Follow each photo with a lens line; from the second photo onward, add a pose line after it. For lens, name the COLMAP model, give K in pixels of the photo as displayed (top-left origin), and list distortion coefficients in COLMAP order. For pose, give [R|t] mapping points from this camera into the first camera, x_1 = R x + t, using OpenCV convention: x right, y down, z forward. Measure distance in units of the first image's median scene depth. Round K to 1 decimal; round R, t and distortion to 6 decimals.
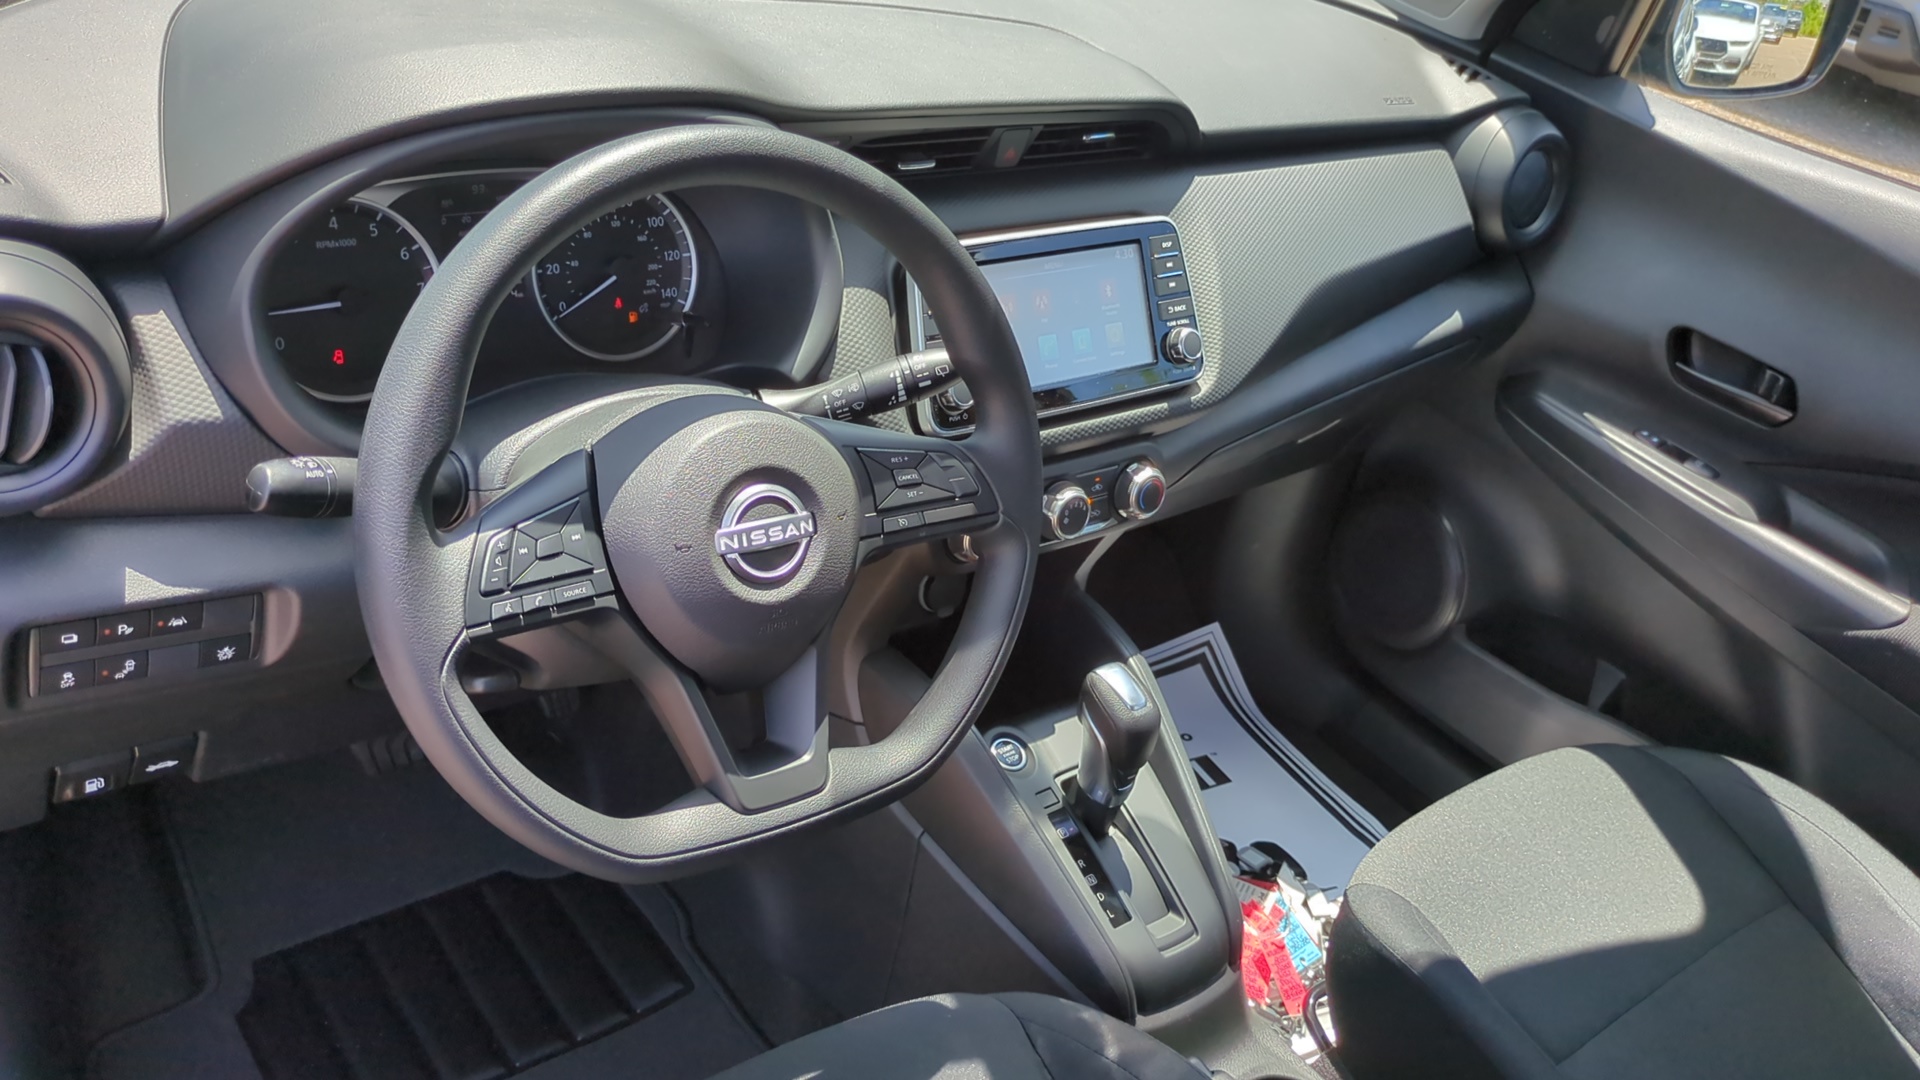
lens RADIAL K [[1647.0, 0, 956.5], [0, 1647.0, 513.3], [0, 0, 1]] dist [0.058397, -0.098832]
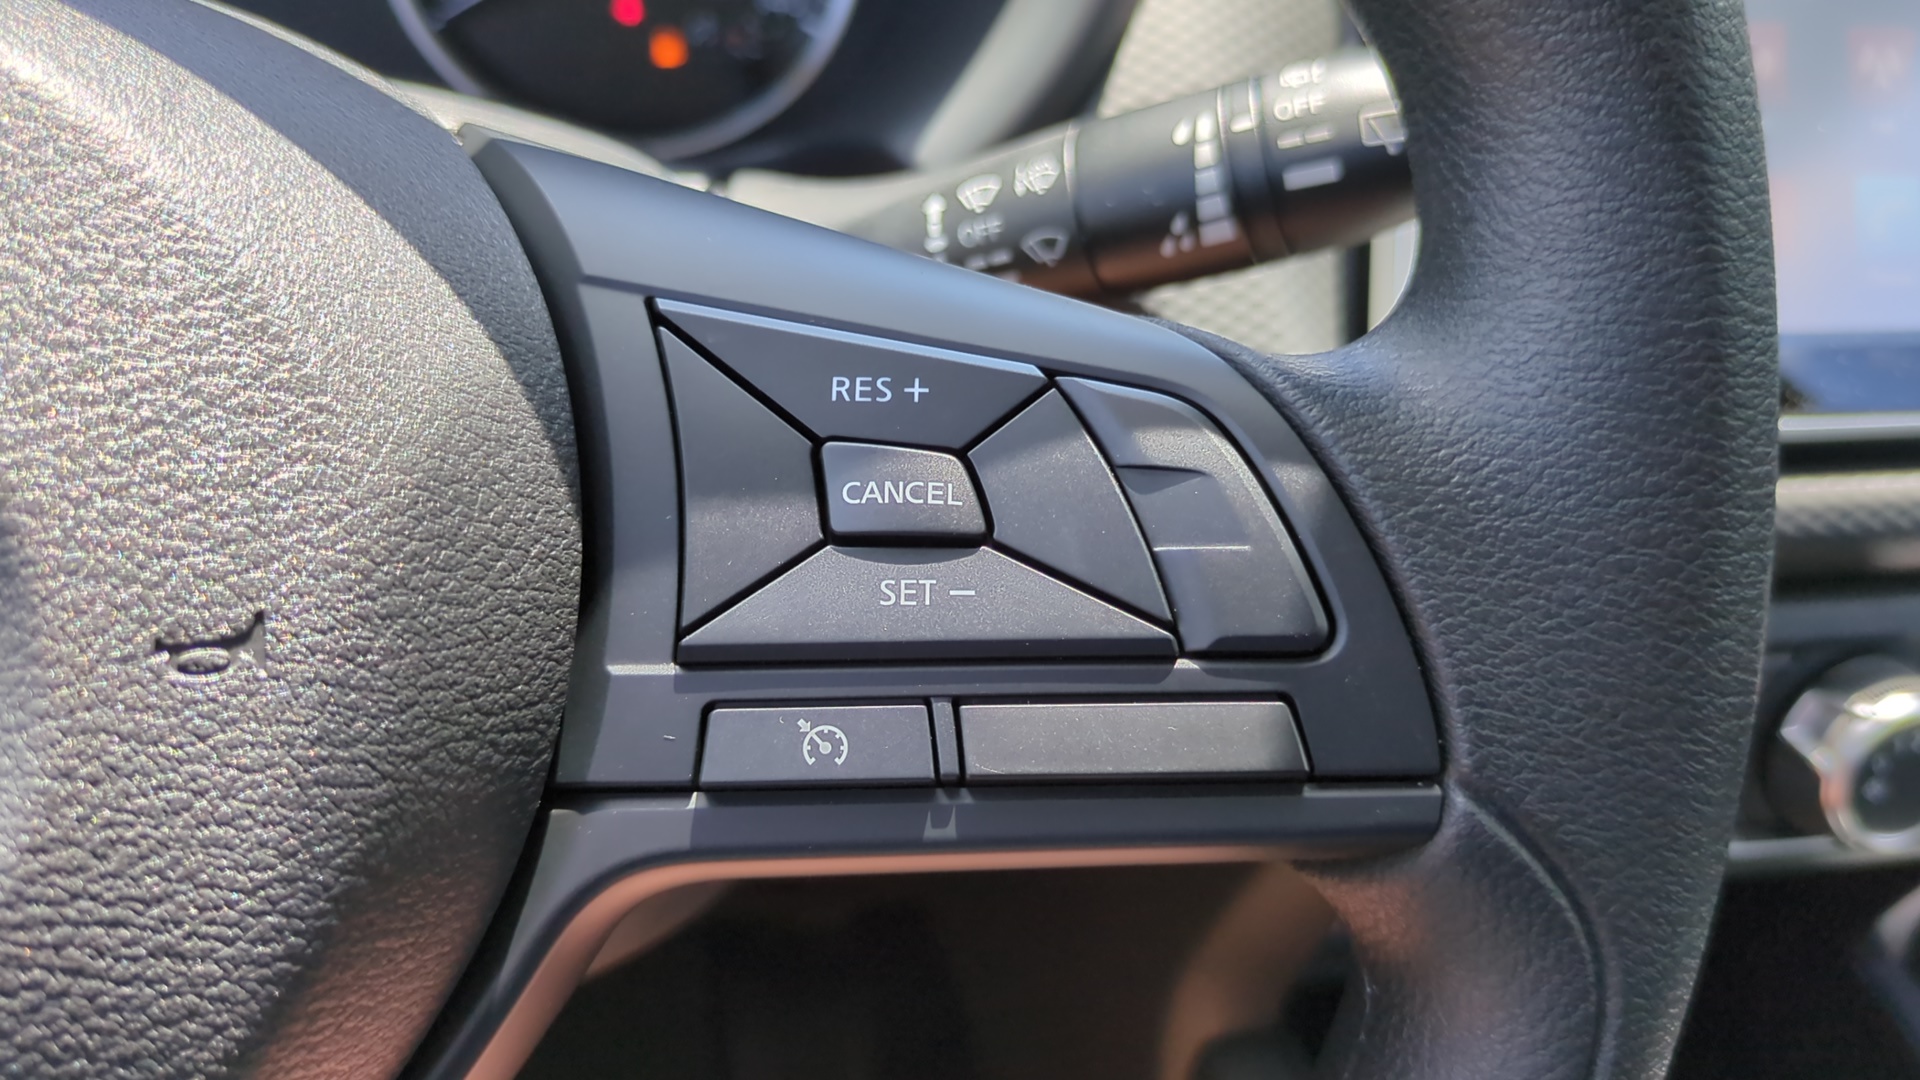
lens RADIAL K [[1647.0, 0, 956.5], [0, 1647.0, 513.3], [0, 0, 1]] dist [0.058397, -0.098832]
pose [[0.894399, 0.130263, -0.427881, 0.045794], [-0.154106, 0.987823, -0.021398, -0.015298], [0.419883, 0.085078, 0.903582, 0.757092]]
